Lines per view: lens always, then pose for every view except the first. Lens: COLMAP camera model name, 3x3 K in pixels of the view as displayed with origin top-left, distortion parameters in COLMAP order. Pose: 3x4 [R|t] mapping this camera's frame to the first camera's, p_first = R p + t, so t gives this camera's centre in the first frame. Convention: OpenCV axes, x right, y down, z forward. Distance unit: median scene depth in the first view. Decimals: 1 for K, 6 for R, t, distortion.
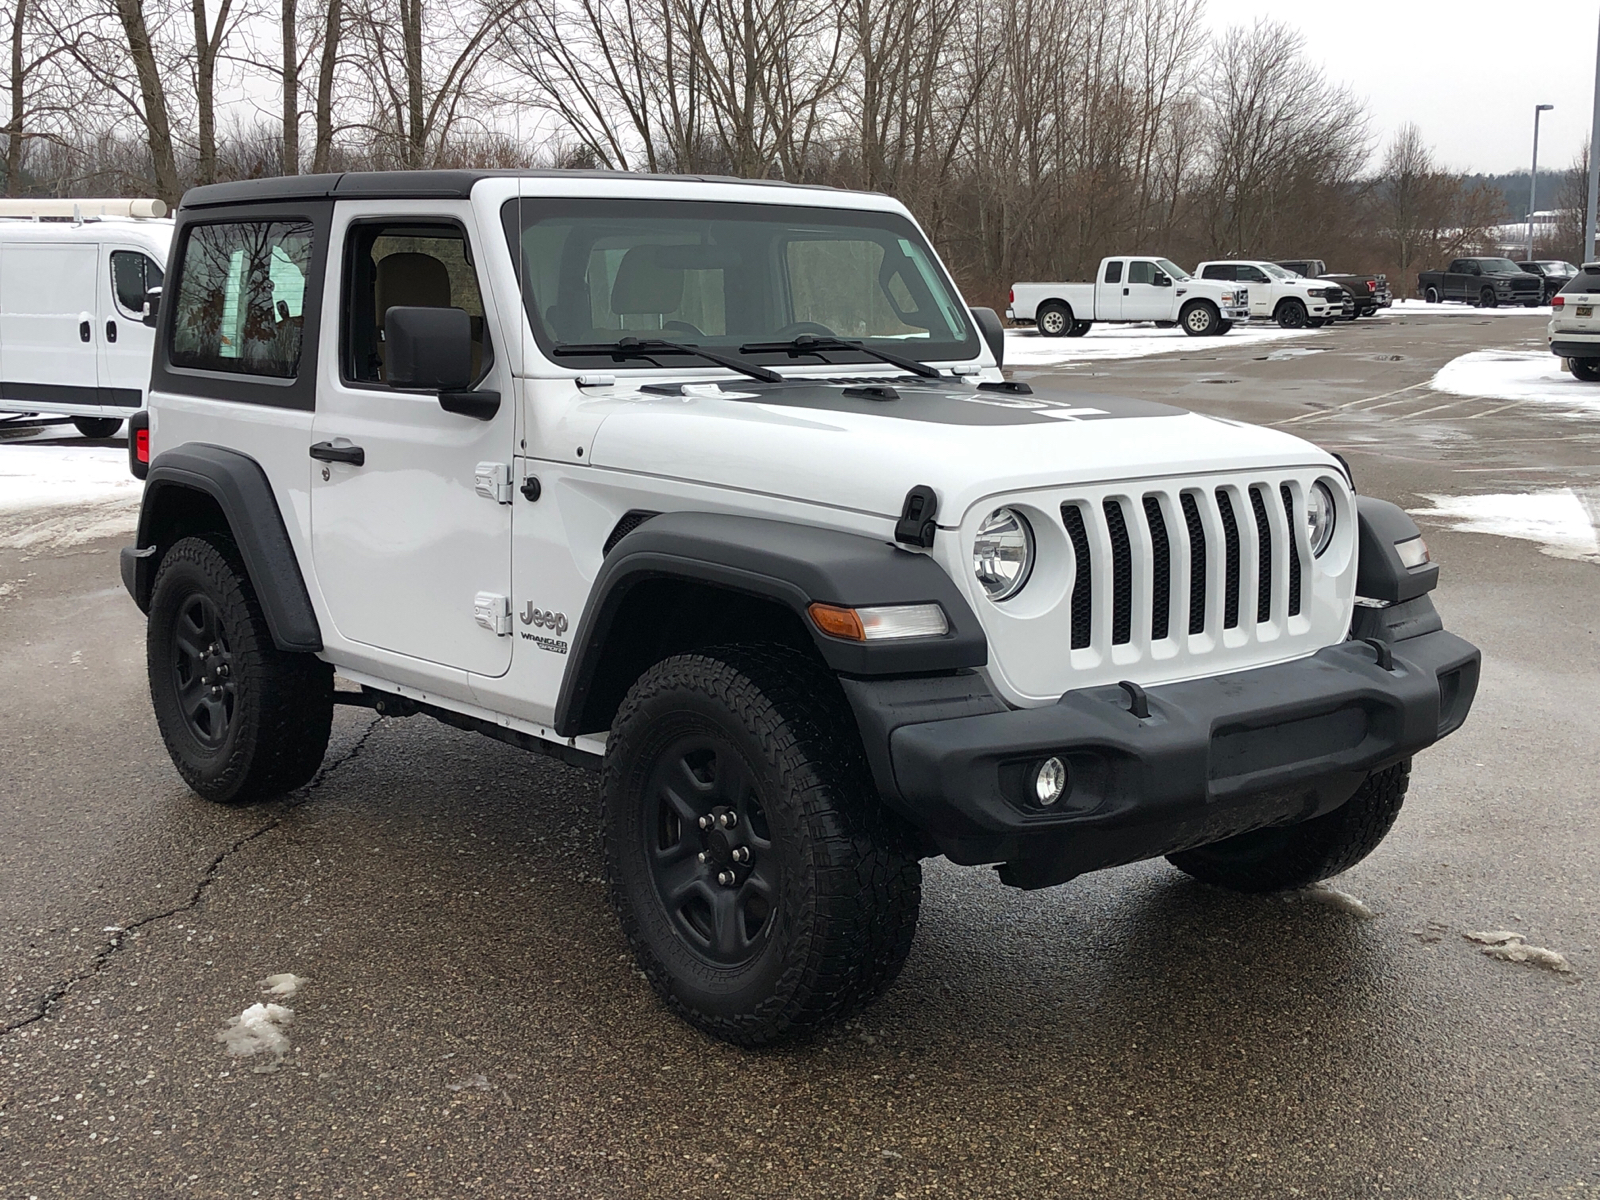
lens RADIAL K [[1986.3, 0, 796.1], [0, 1986.3, 567.9], [0, 0, 1]] dist [0.187166, -0.655092]
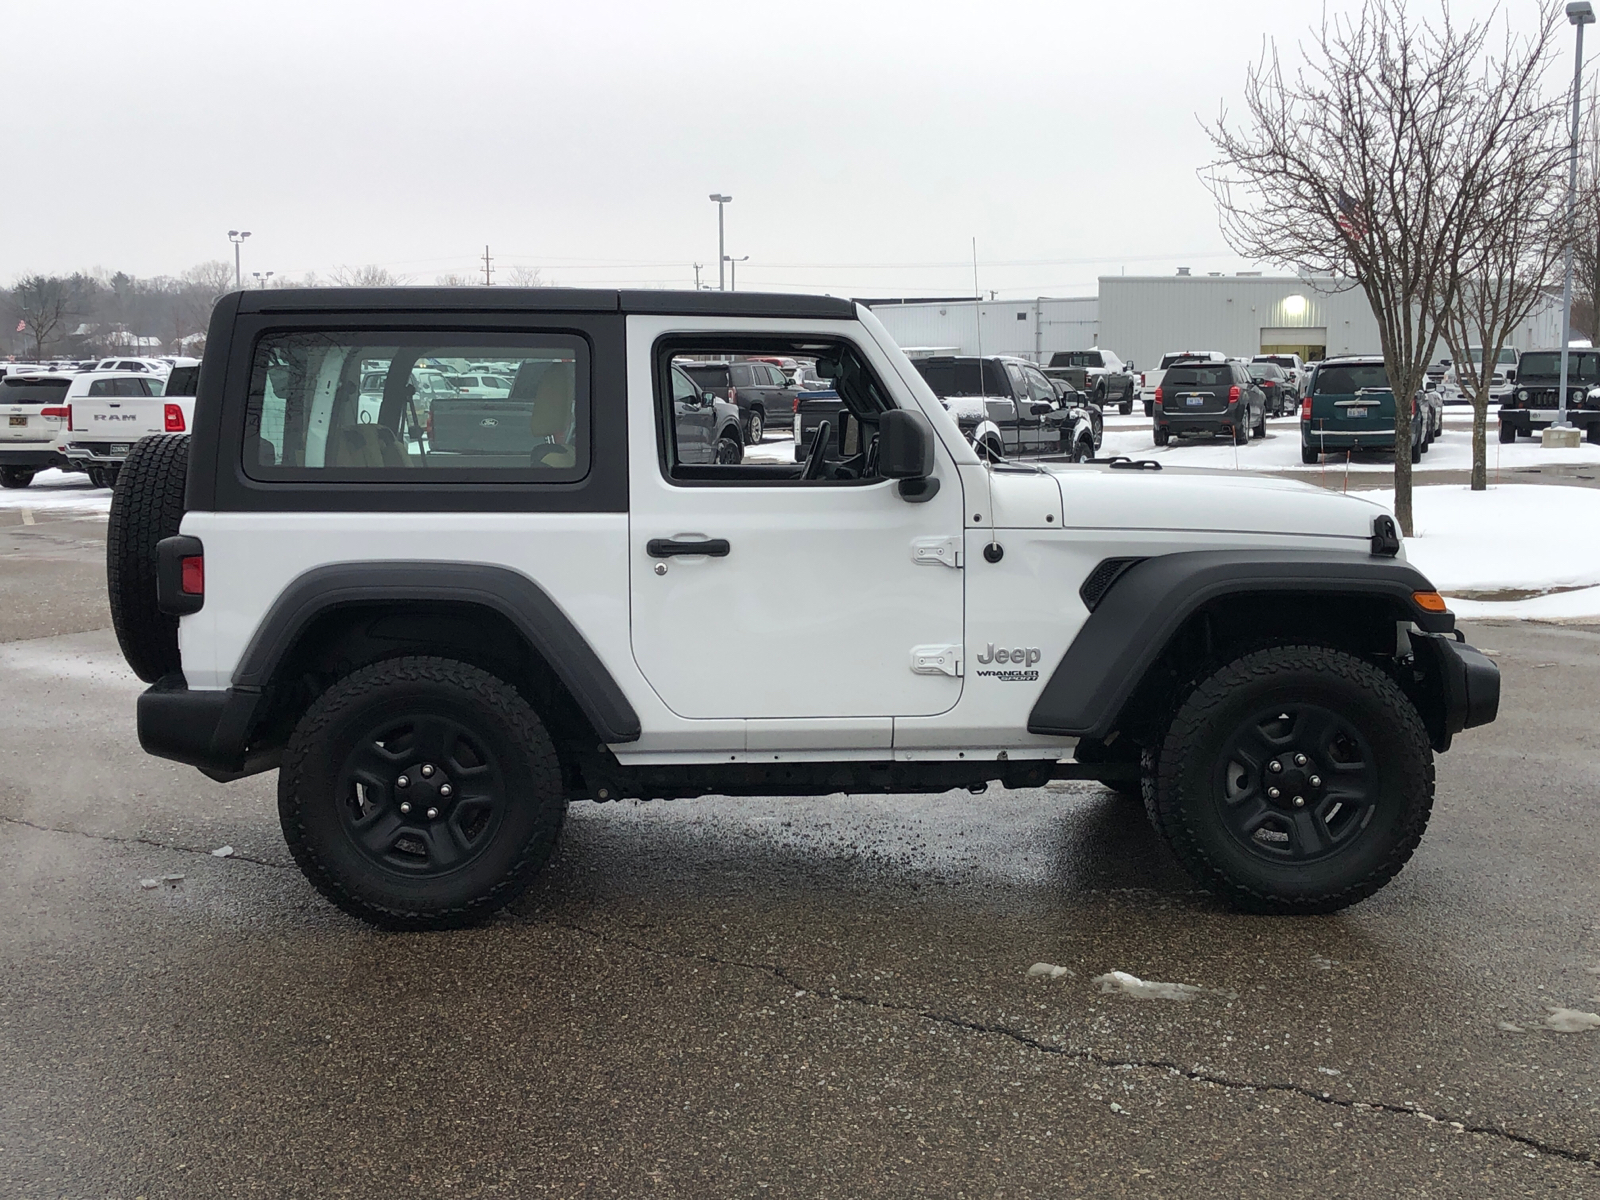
lens RADIAL K [[1983.8, 0, 793.2], [0, 1983.8, 548.7], [0, 0, 1]] dist [0.195201, -0.656523]
pose [[0.604152, -0.066362, 0.794101, -1.057504], [0.117683, 0.993030, -0.006547, -0.043217], [-0.788131, 0.097408, 0.607751, 0.306336]]
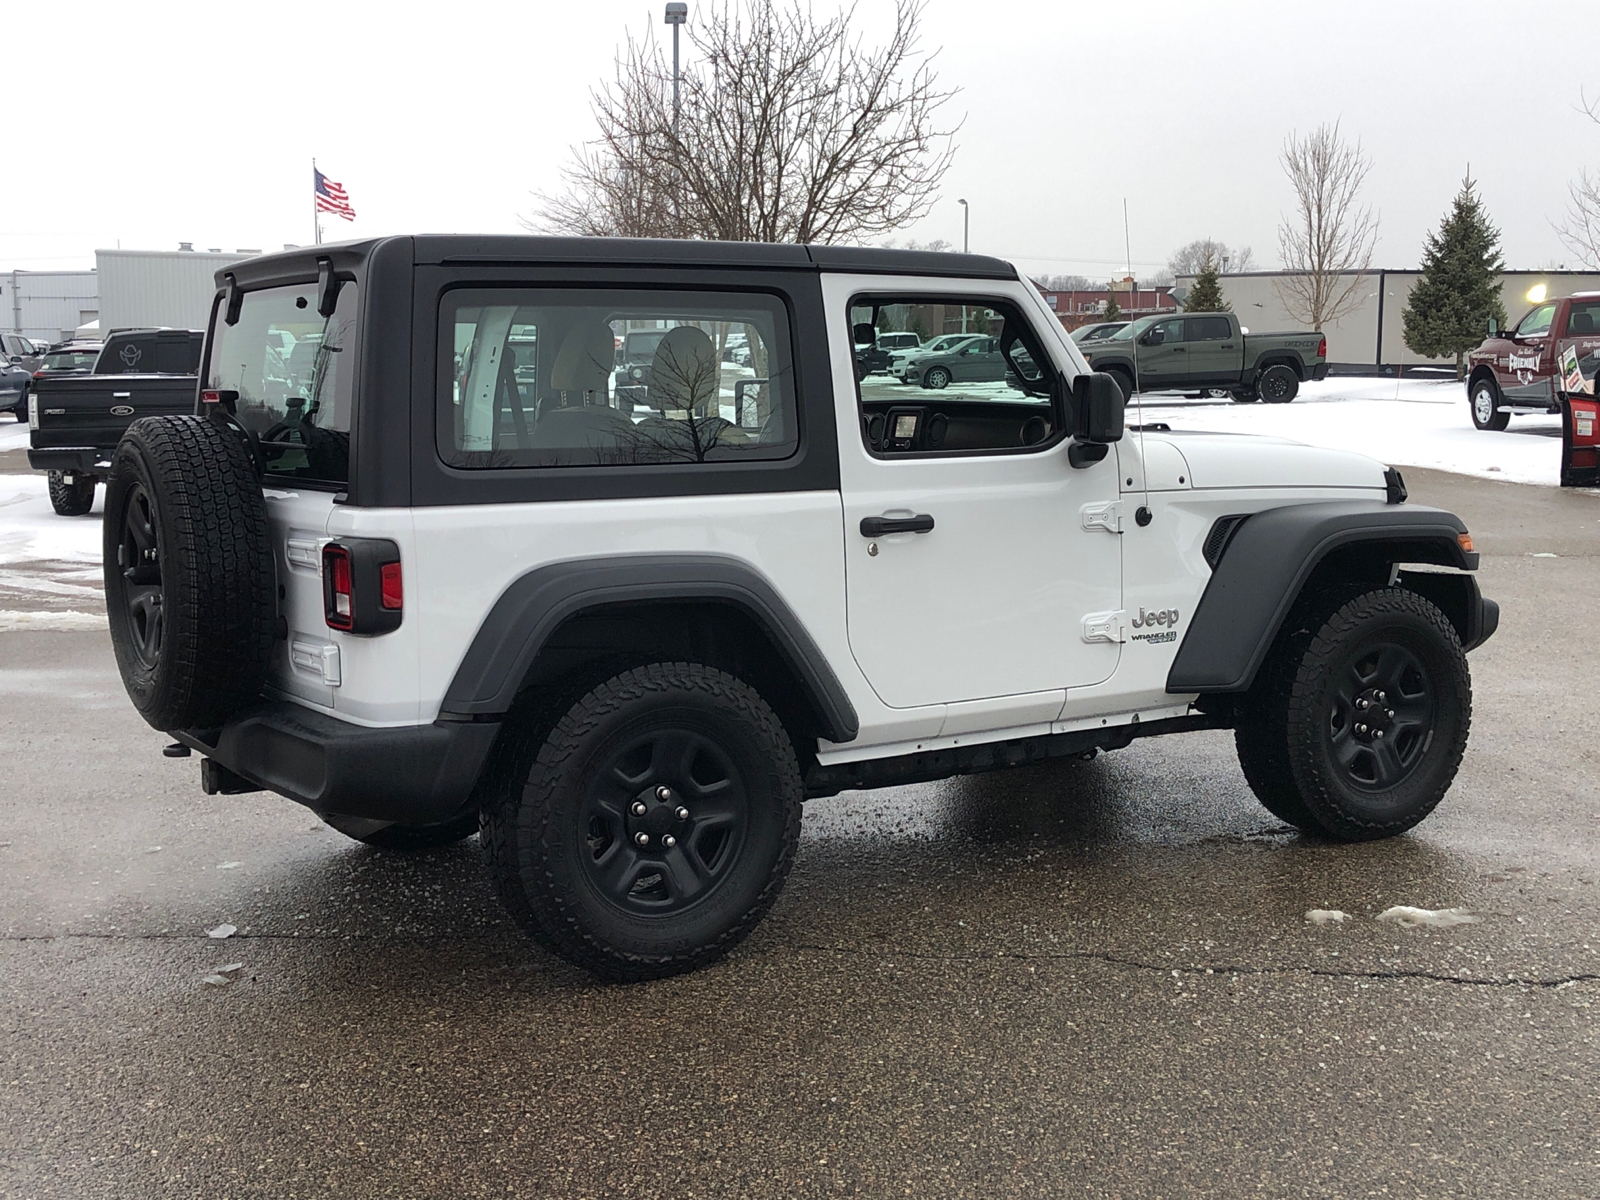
lens RADIAL K [[1986.3, 0, 796.1], [0, 1986.3, 567.9], [0, 0, 1]] dist [0.187166, -0.655092]
pose [[0.138937, -0.103834, 0.984843, -1.233552], [0.152557, 0.984861, 0.082314, -0.127148], [-0.978480, 0.138808, 0.152675, 0.910685]]
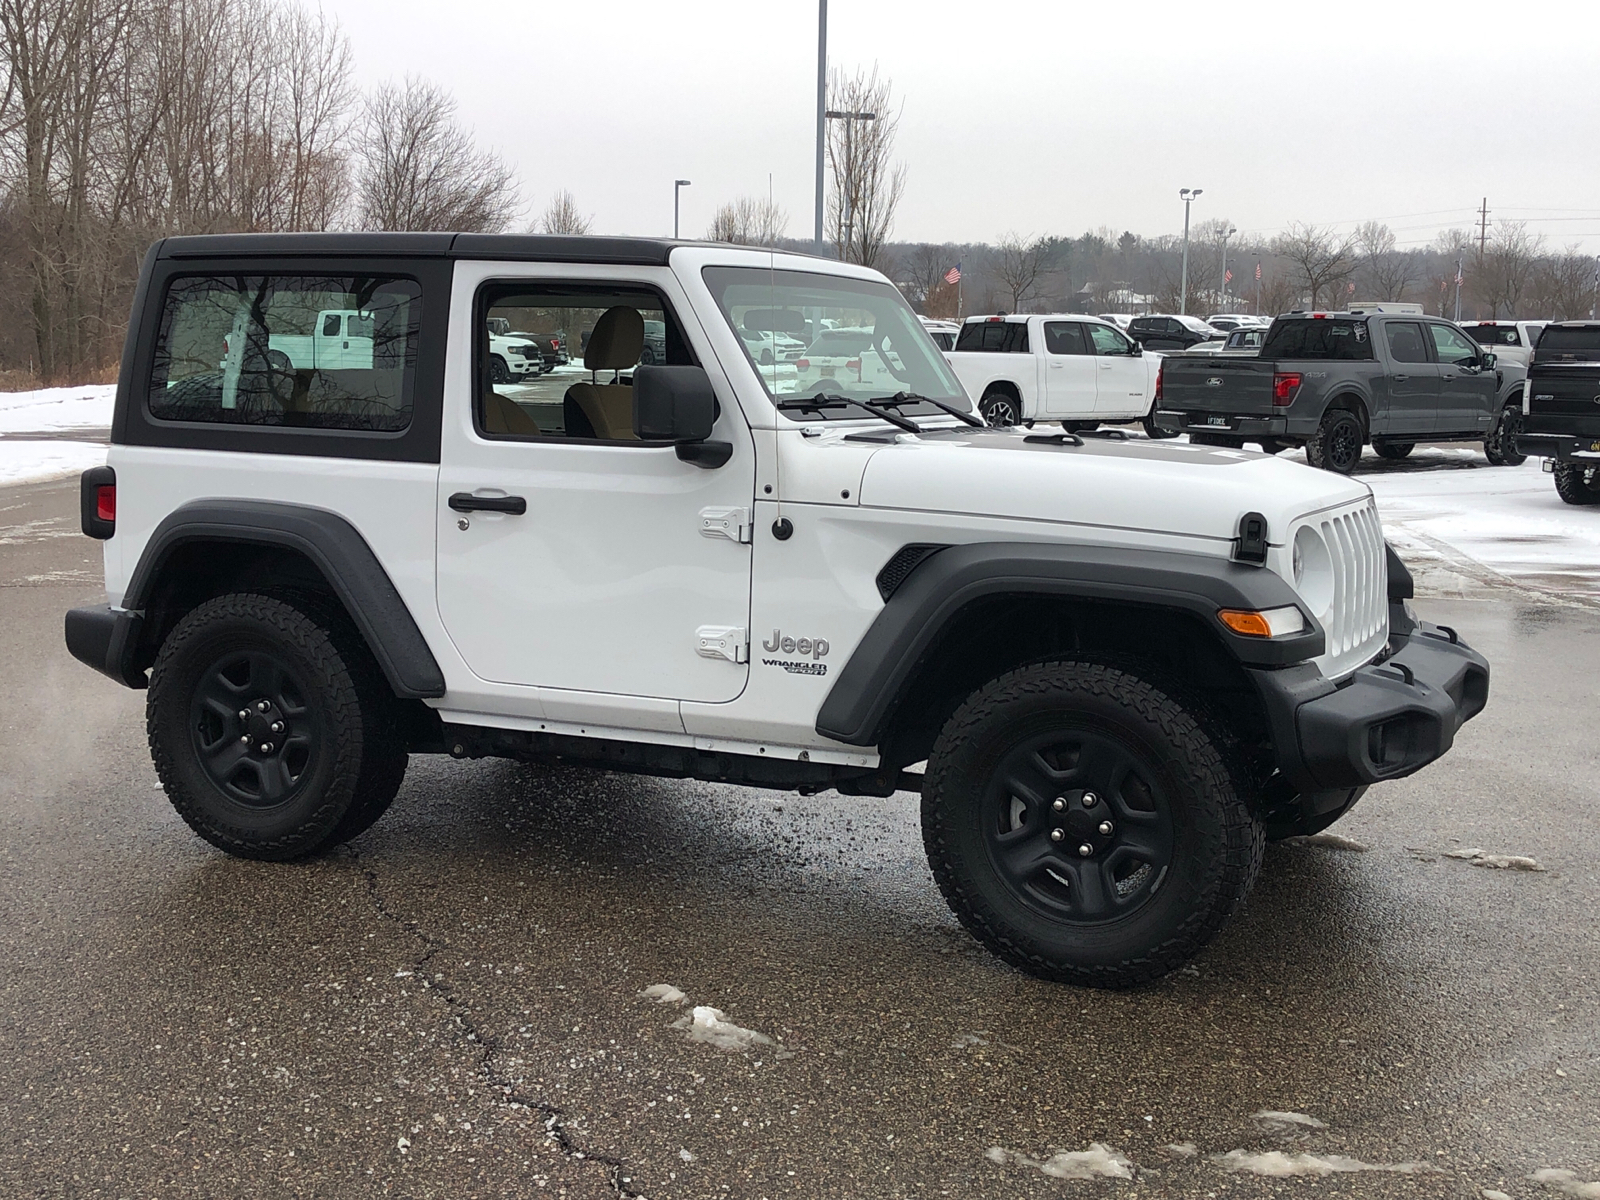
lens RADIAL K [[1986.3, 0, 796.1], [0, 1986.3, 567.9], [0, 0, 1]] dist [0.187166, -0.655092]
pose [[0.906241, -0.033653, 0.421419, -0.525882], [0.044776, 0.998860, -0.016524, 0.000648], [-0.420383, 0.033844, 0.906716, -0.005298]]
